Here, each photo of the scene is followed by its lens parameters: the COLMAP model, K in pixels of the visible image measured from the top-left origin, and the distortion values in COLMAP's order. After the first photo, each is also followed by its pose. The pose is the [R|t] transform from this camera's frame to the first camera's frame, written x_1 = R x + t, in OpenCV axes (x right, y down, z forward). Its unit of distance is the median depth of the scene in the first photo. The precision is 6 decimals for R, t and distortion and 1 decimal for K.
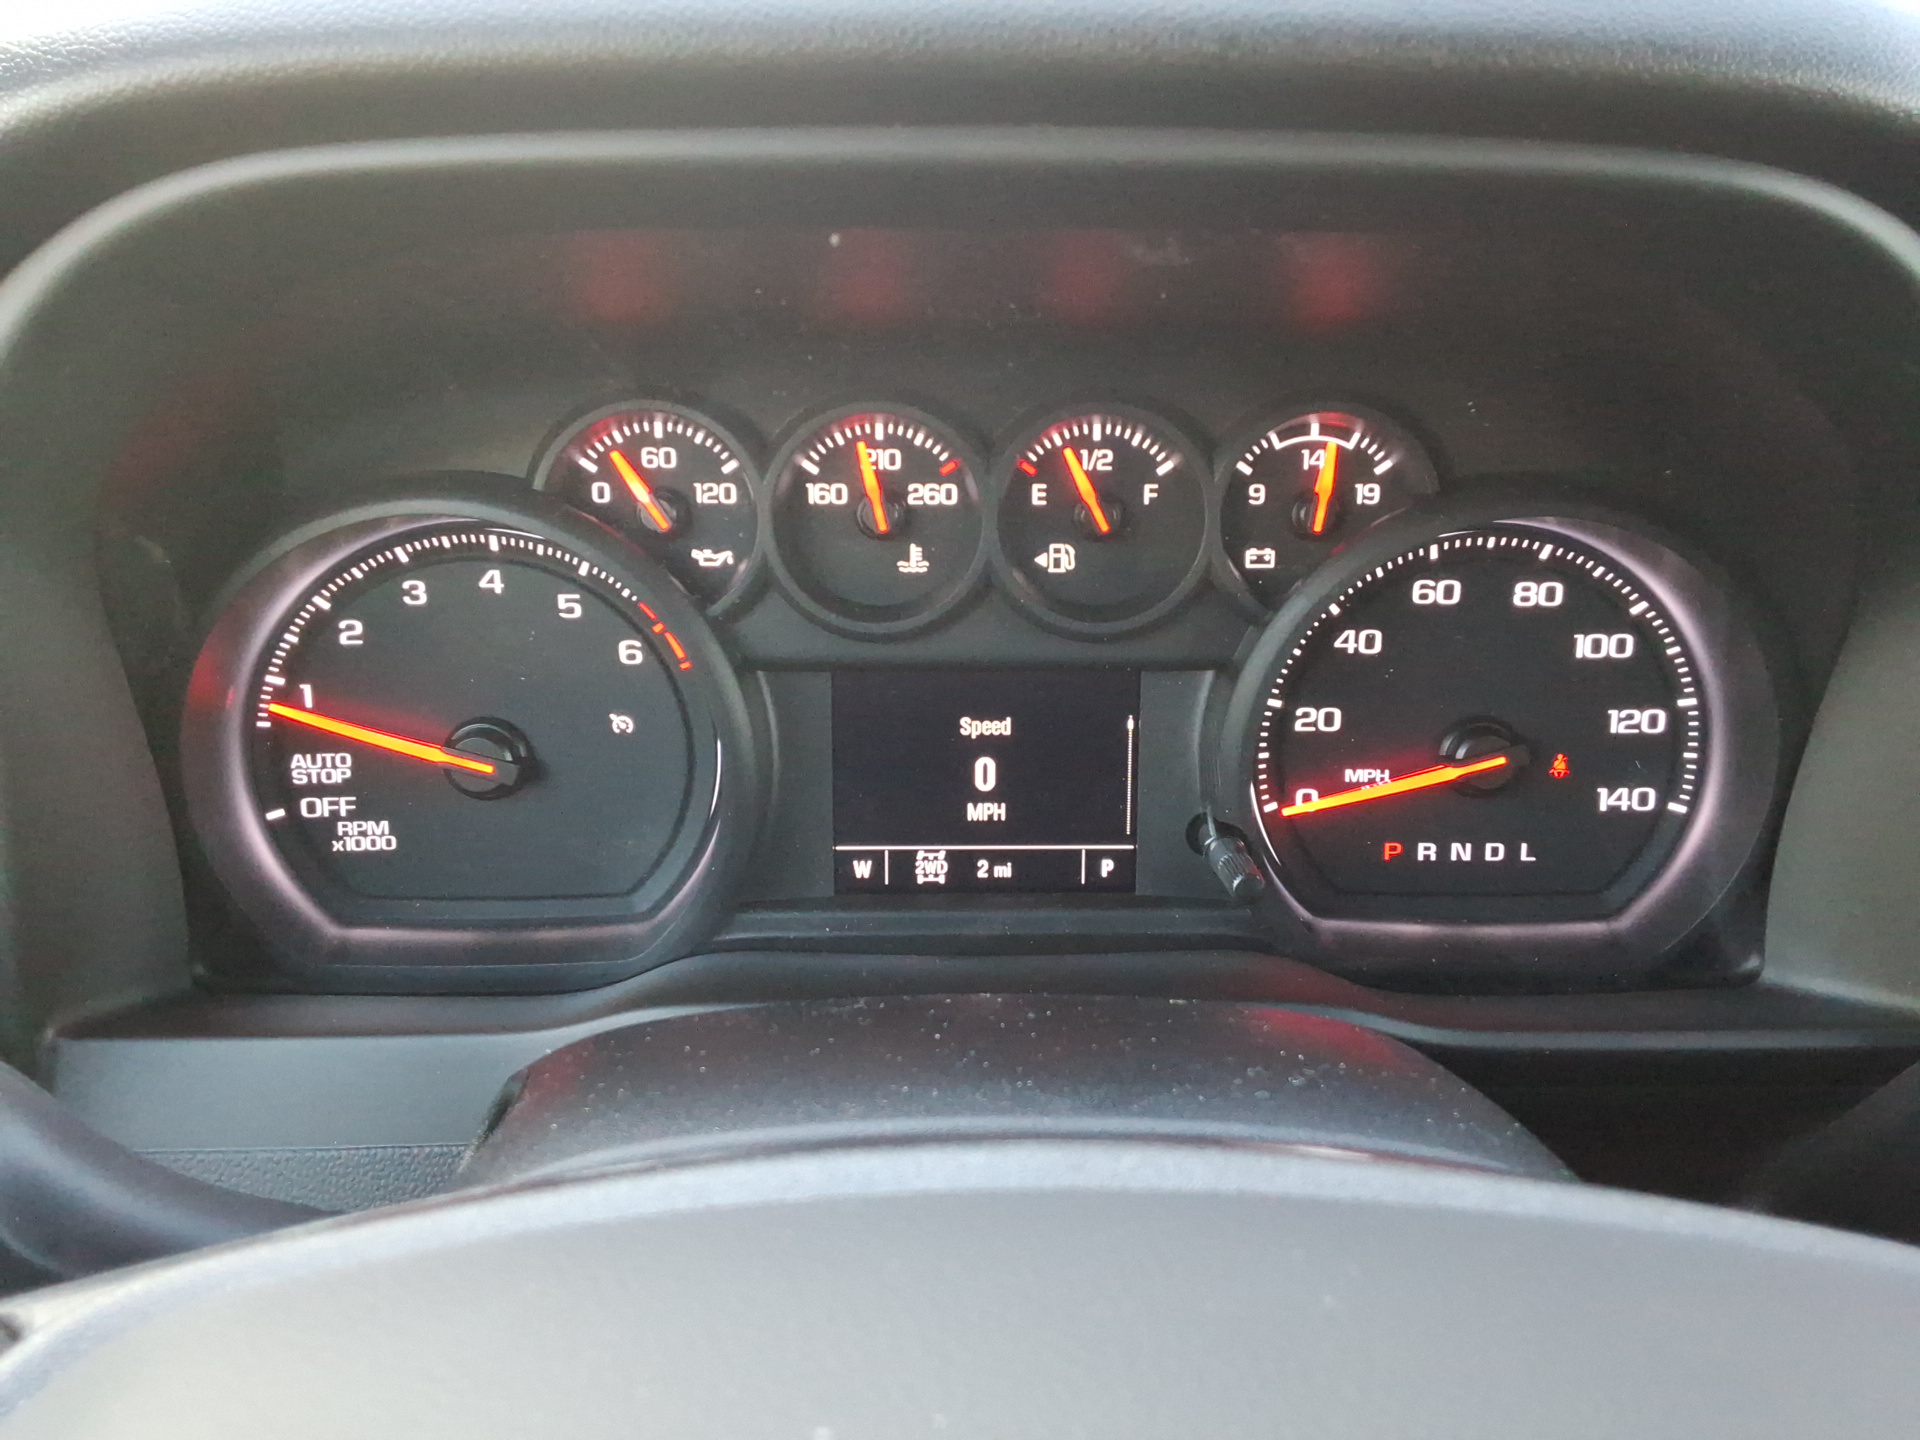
lens RADIAL K [[1549.5, 0, 972.5], [0, 1549.5, 712.2], [0, 0, 1]] dist [0.127322, -0.179253]
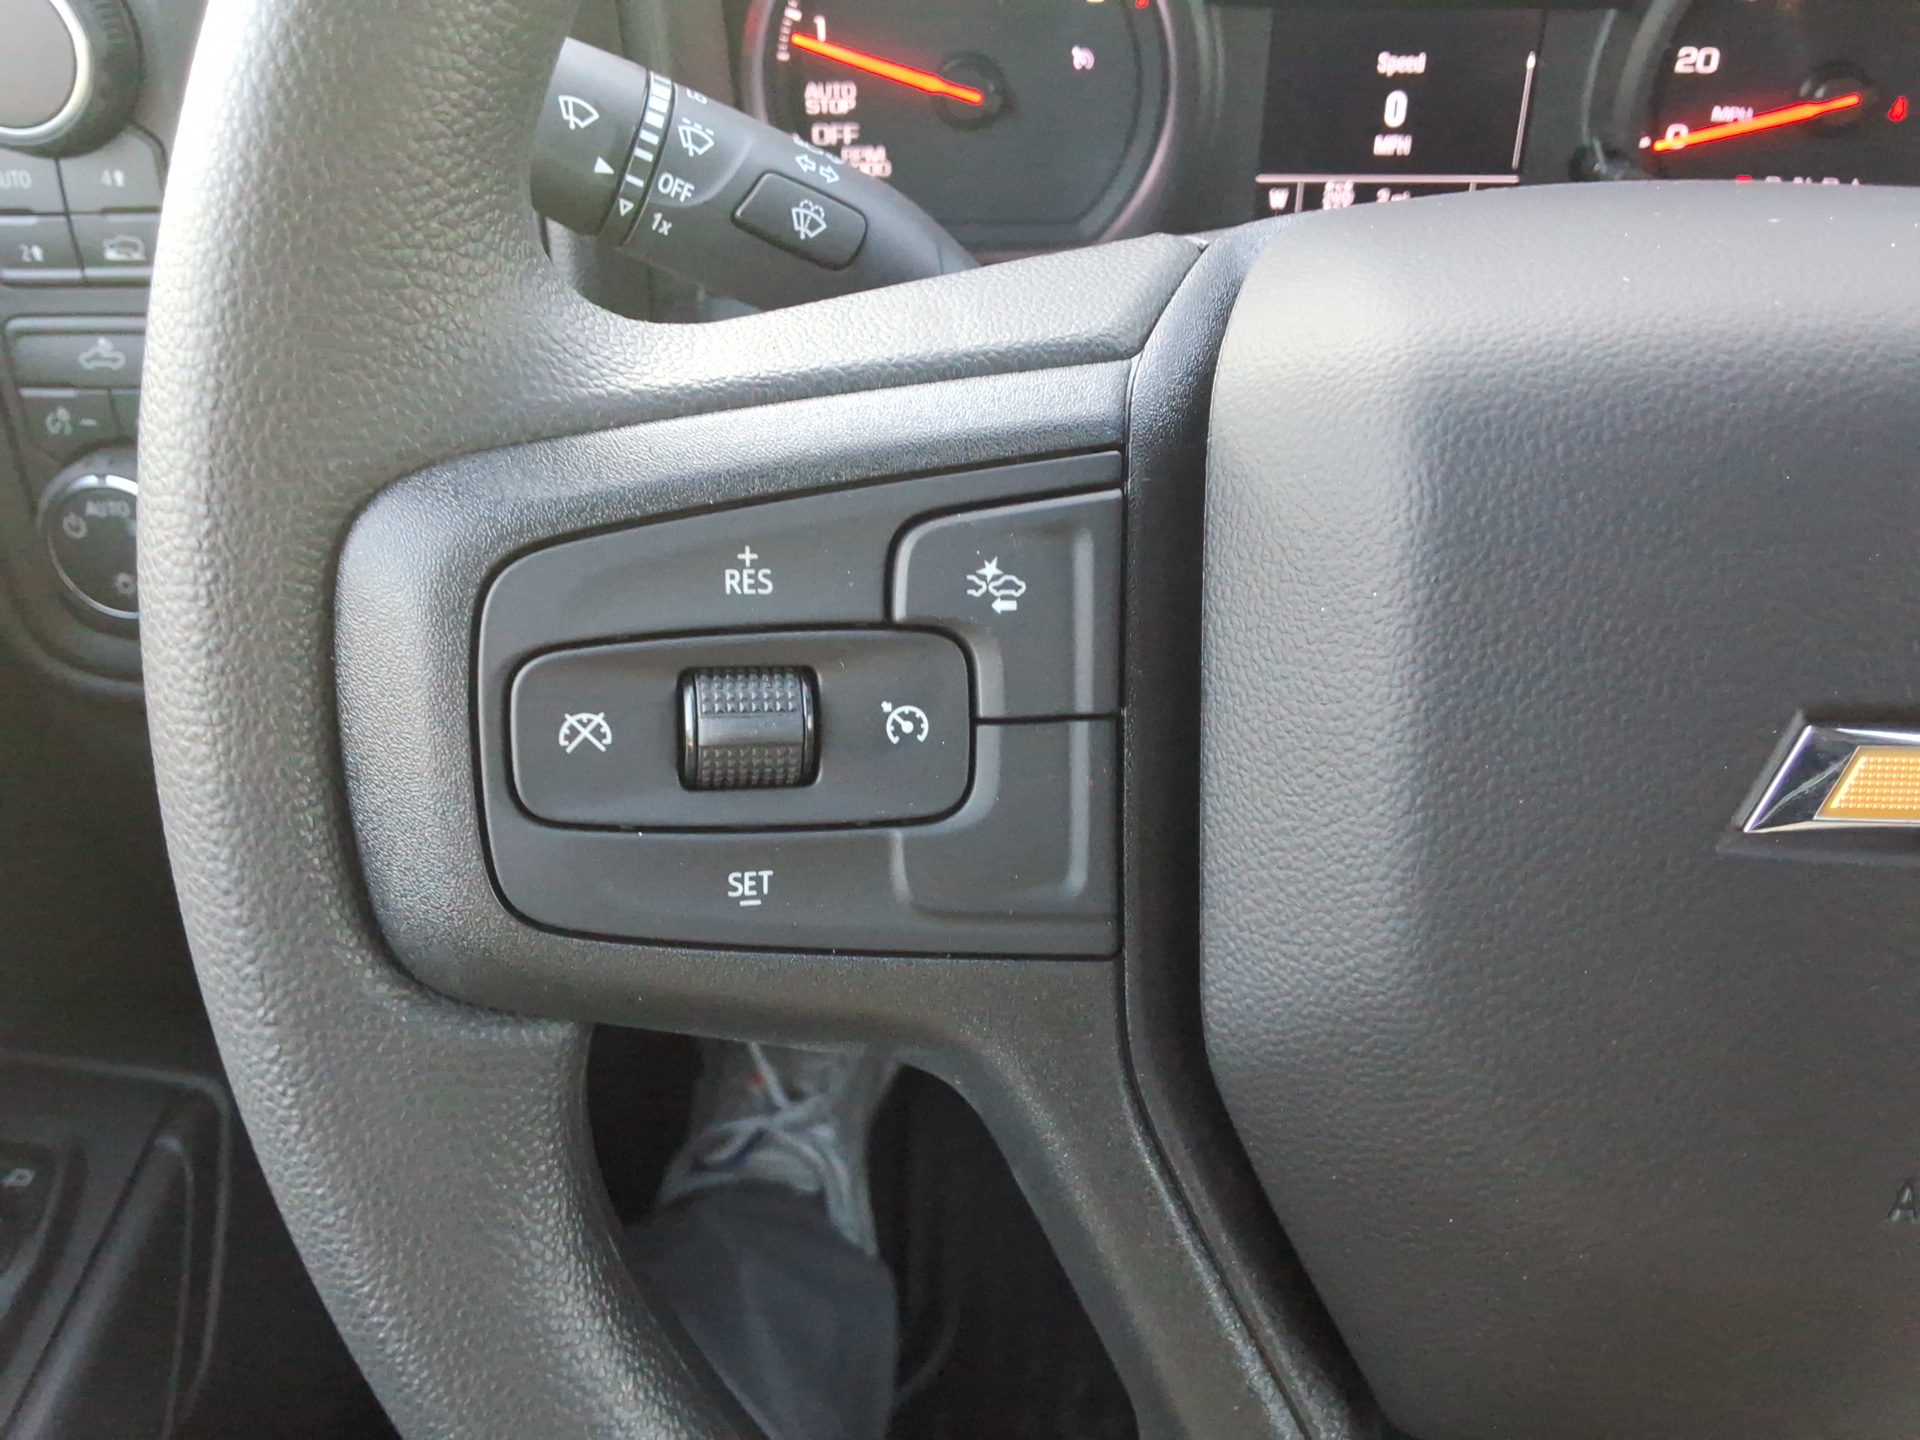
lens RADIAL K [[1557.5, 0, 980.1], [0, 1557.5, 703.3], [0, 0, 1]] dist [0.146794, -0.250442]
pose [[0.999022, 0.022407, -0.038107, -0.248024], [-0.009895, 0.953495, 0.301246, 0.109875], [0.043085, -0.300574, 0.952785, -0.262167]]
